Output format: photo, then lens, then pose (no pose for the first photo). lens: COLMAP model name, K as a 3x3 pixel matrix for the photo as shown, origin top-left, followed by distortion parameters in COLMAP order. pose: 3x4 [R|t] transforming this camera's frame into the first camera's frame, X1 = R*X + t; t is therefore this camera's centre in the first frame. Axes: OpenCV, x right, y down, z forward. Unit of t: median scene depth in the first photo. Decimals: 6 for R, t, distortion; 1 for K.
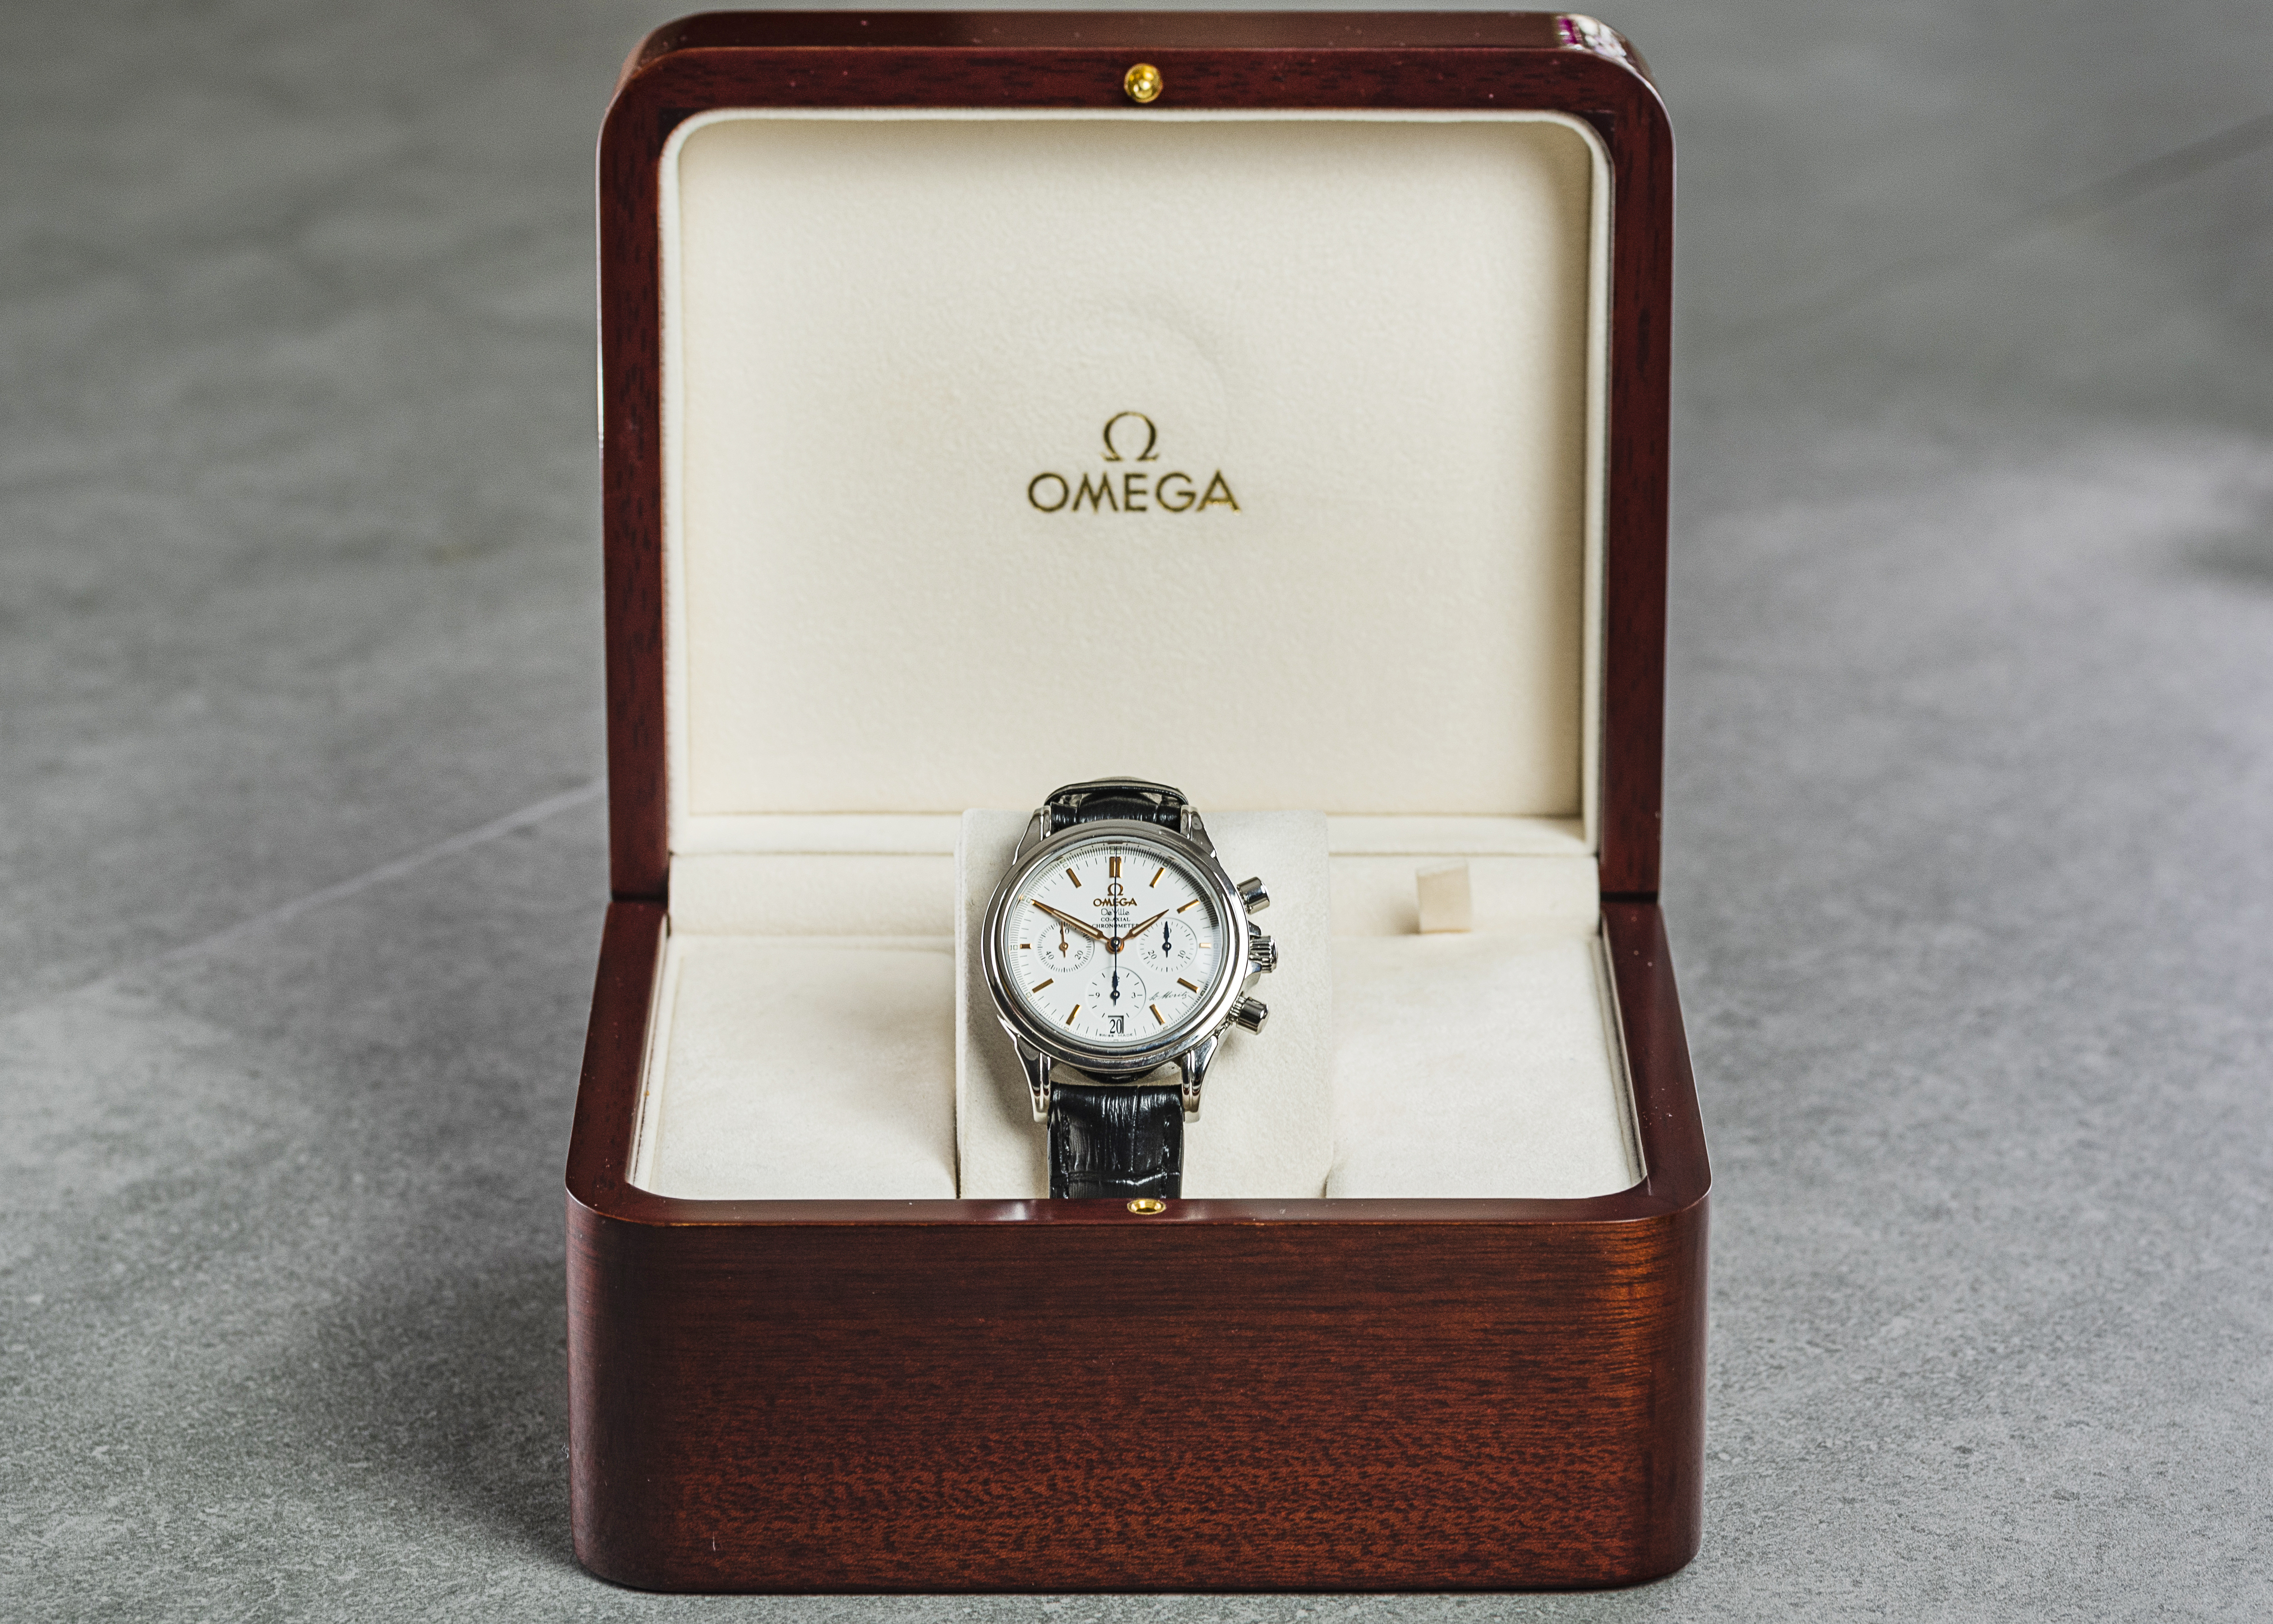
lens RADIAL K [[12454.7, 0, 1138.0], [0, 12454.7, 1051.8], [0, 0, 1]] dist [0.129151, 2.034000]
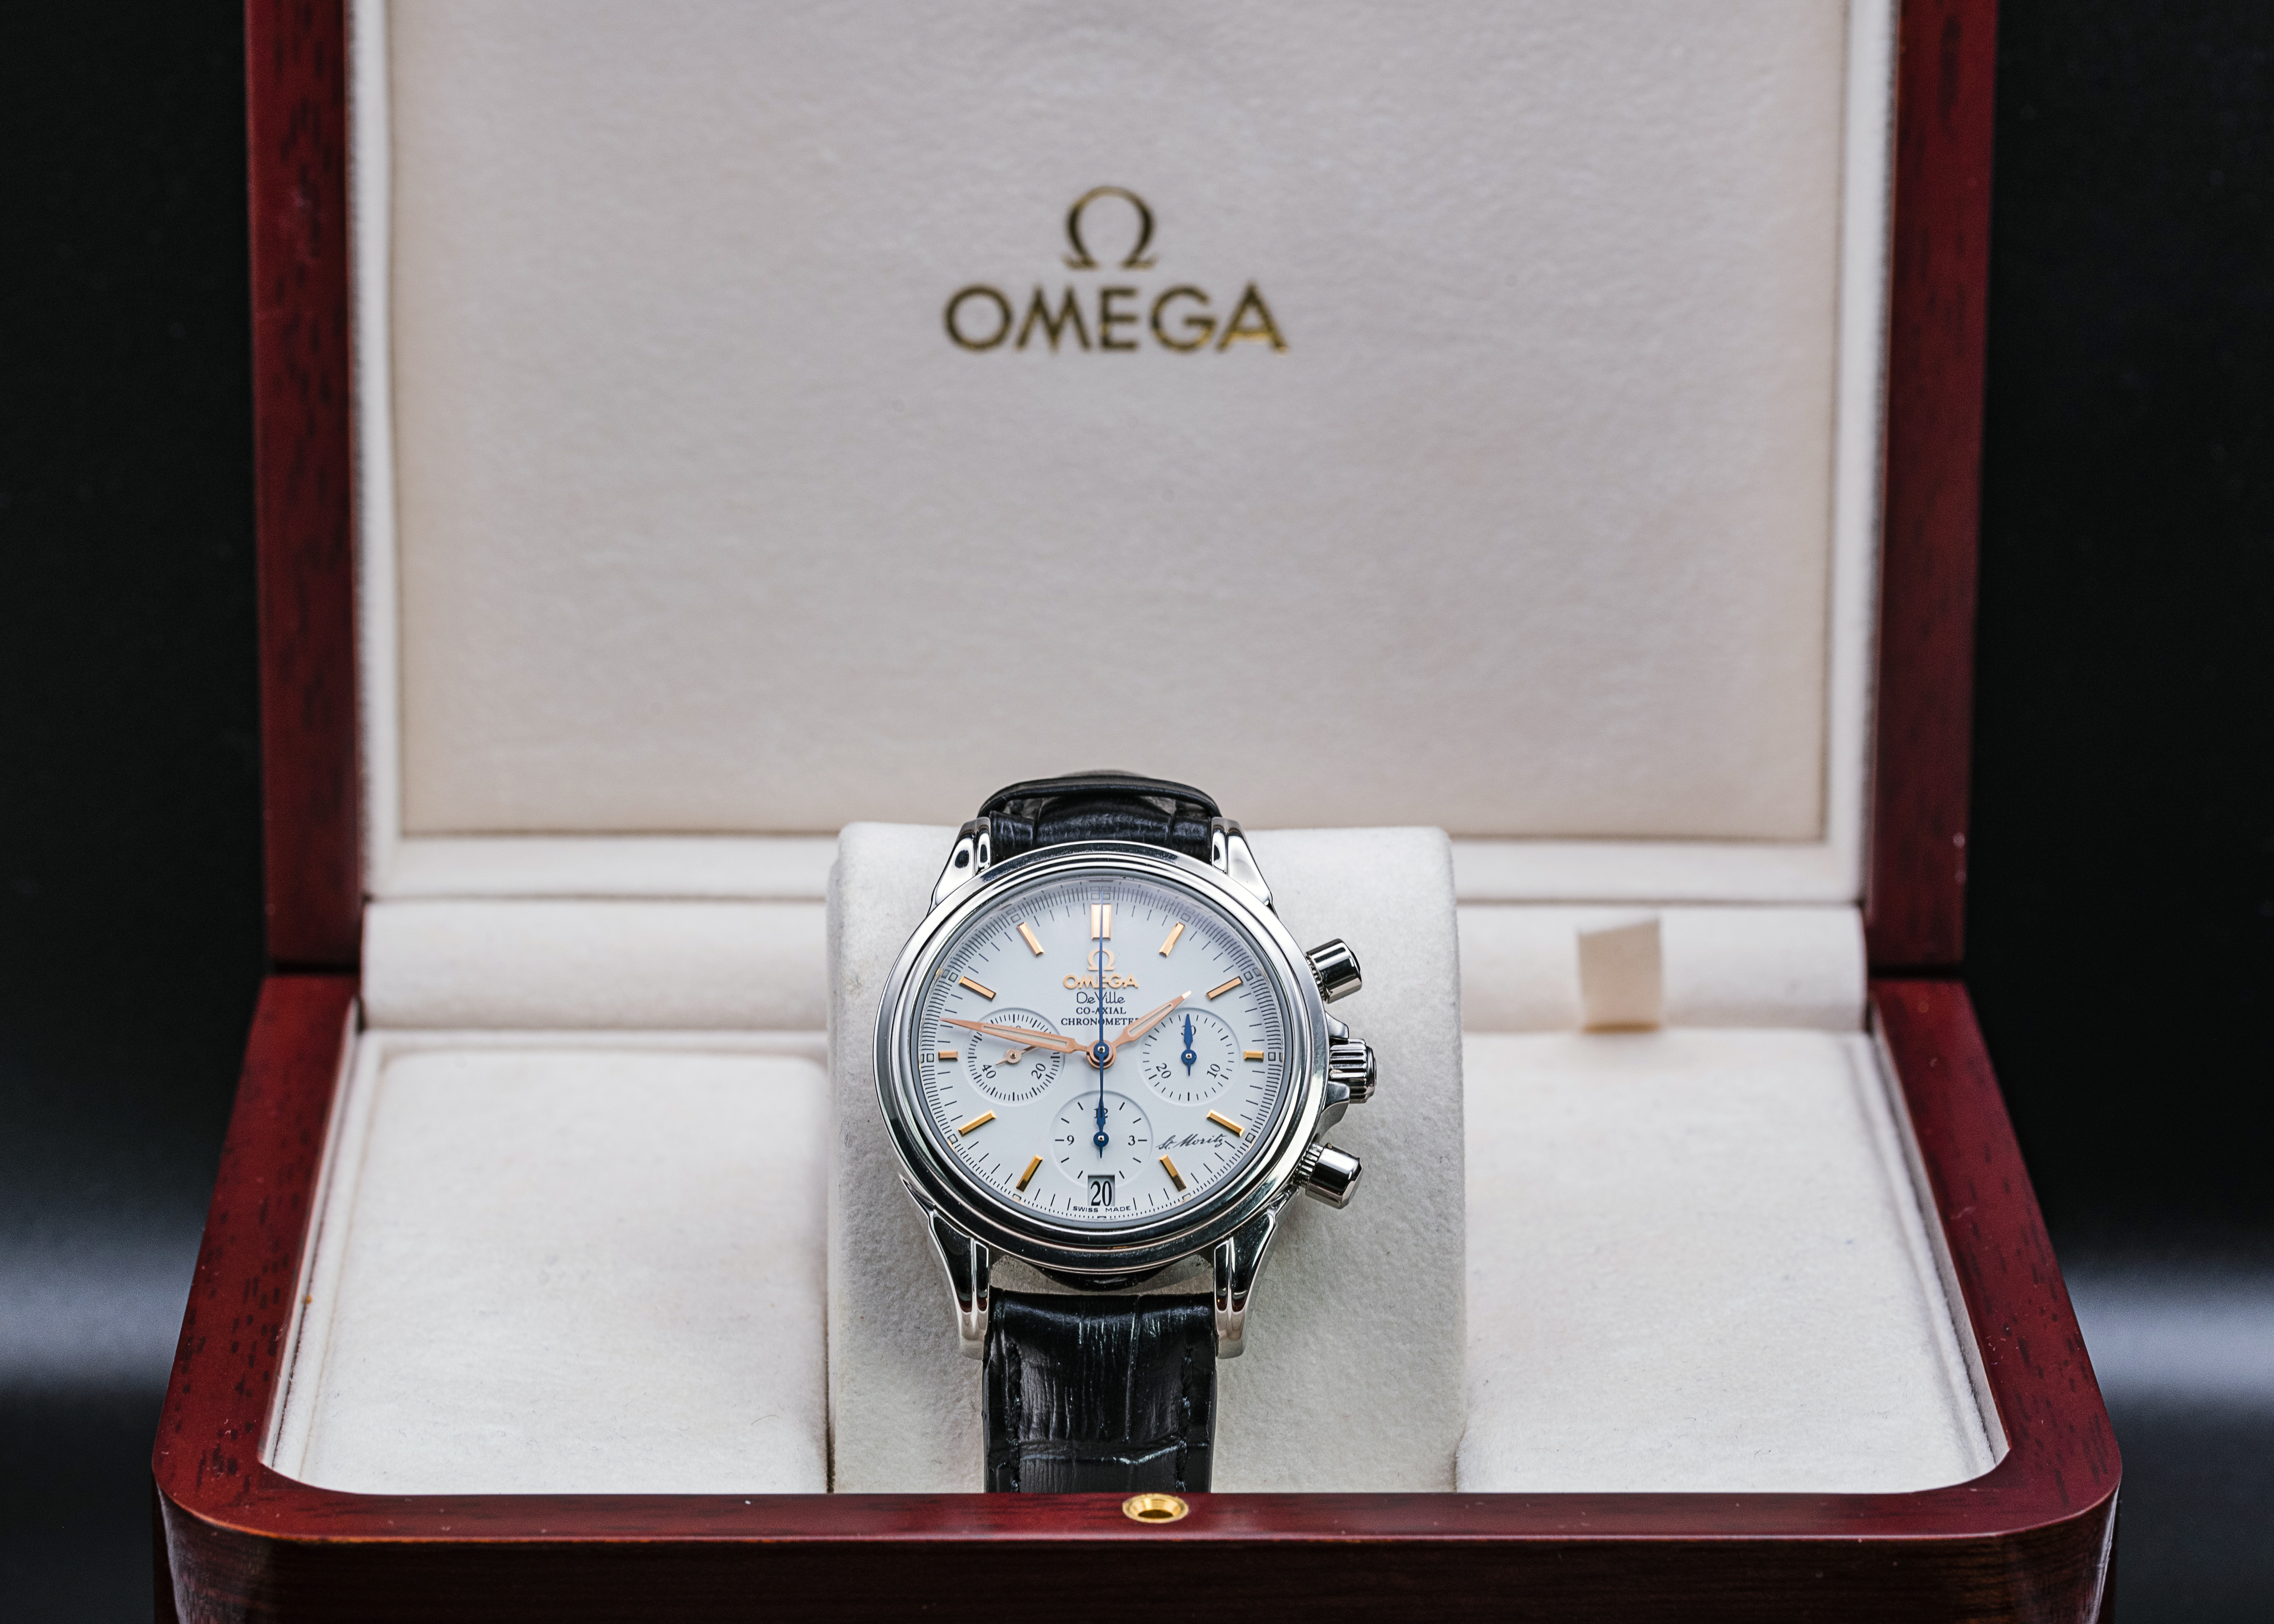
lens RADIAL K [[10179.6, 0, 1137.0], [0, 10179.6, 812.0], [0, 0, 1]] dist [0.171773, 1.427715]
pose [[0.999863, 0.002259, 0.016374, -0.007908], [-0.001856, 0.999695, -0.024631, -0.008132], [-0.016425, 0.024597, 0.999563, 0.516549]]
